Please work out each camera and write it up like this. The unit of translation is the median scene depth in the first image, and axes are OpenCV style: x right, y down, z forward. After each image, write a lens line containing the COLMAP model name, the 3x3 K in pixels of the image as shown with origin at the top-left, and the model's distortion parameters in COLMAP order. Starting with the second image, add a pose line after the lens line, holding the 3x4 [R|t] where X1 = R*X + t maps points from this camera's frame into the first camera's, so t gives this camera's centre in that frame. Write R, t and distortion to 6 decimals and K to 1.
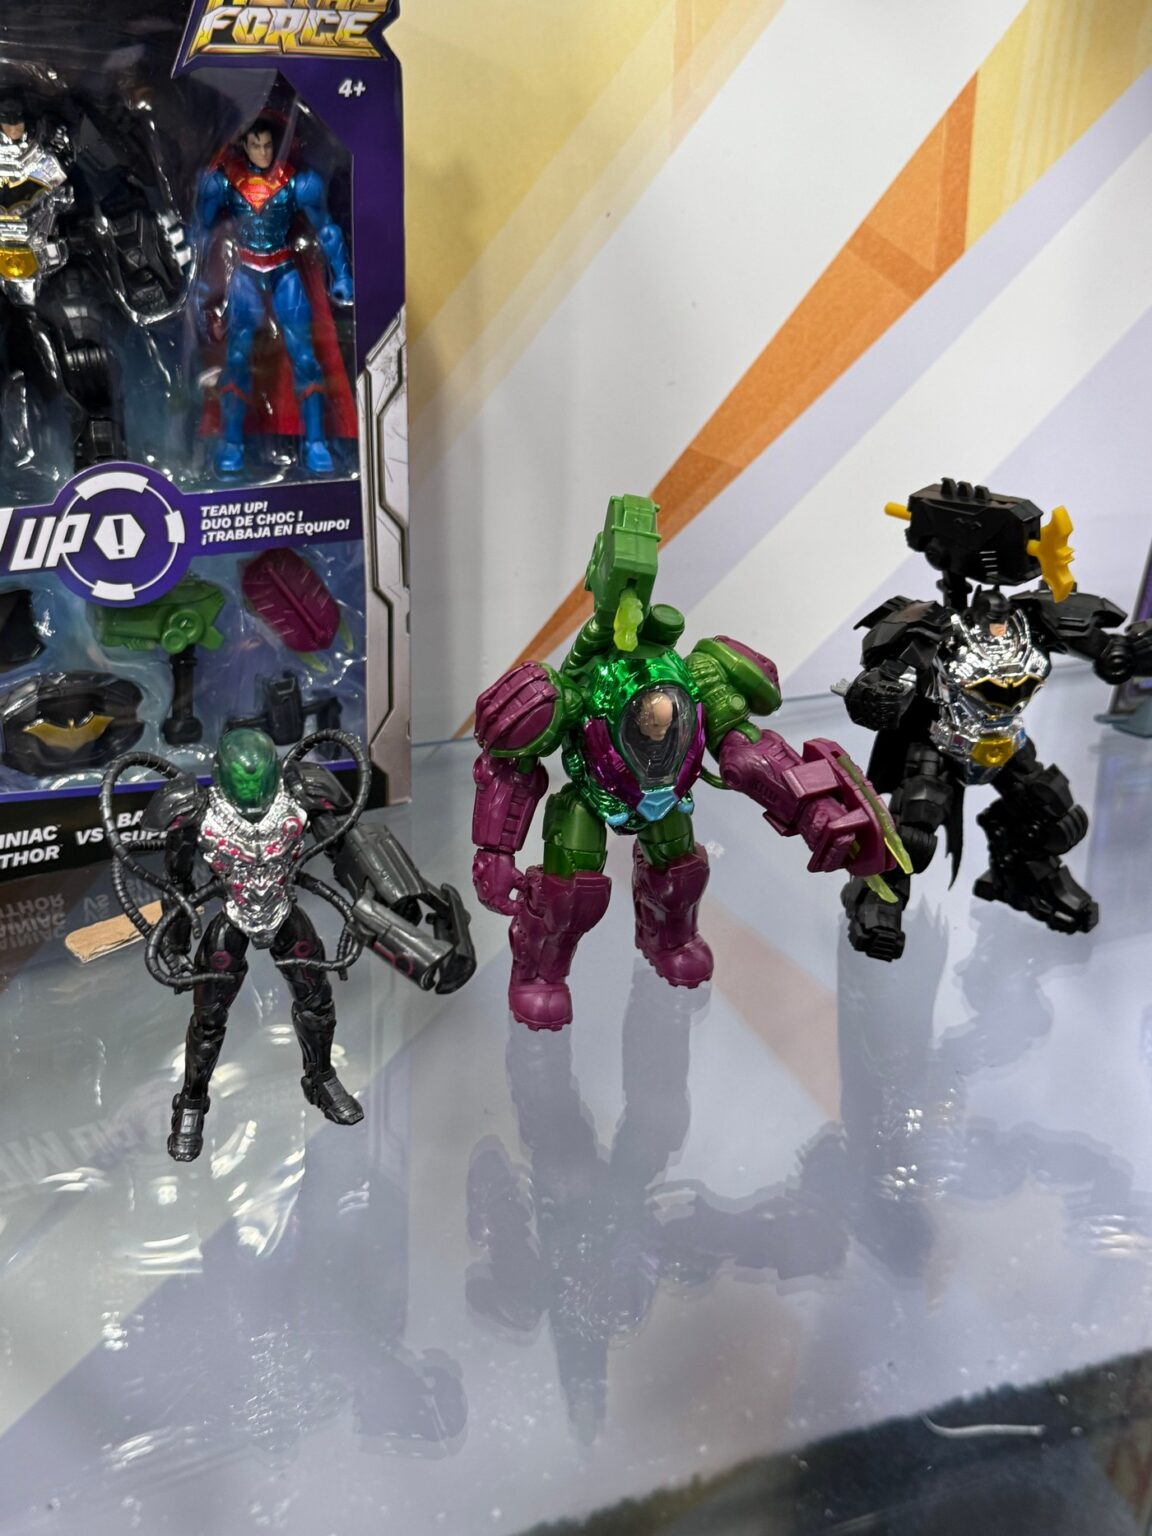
lens RADIAL K [[1677.4, 0, 579.8], [0, 1677.4, 777.5], [0, 0, 1]] dist [0.229521, -0.589670]
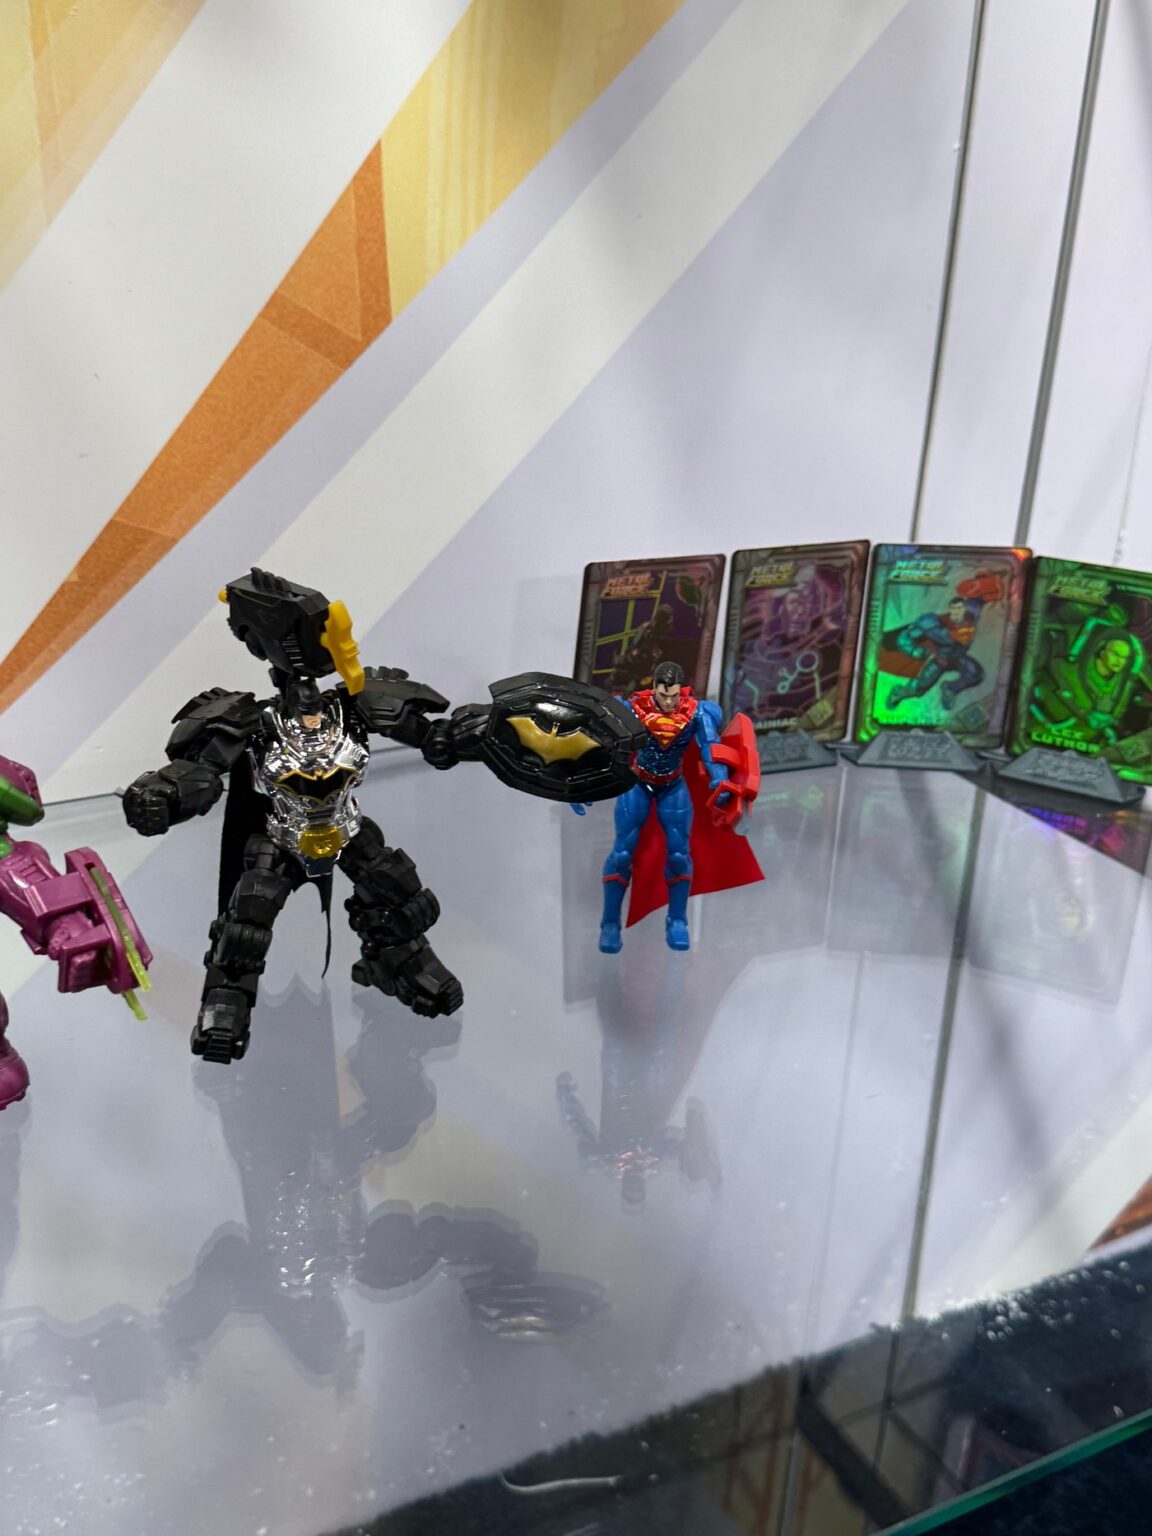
lens RADIAL K [[1677.6, 0, 540.8], [0, 1677.6, 763.3], [0, 0, 1]] dist [0.243488, -0.651498]
pose [[0.993981, -0.039934, 0.102014, 0.224750], [0.041789, 0.998996, -0.016115, -0.033123], [-0.101268, 0.020281, 0.994652, 0.009795]]
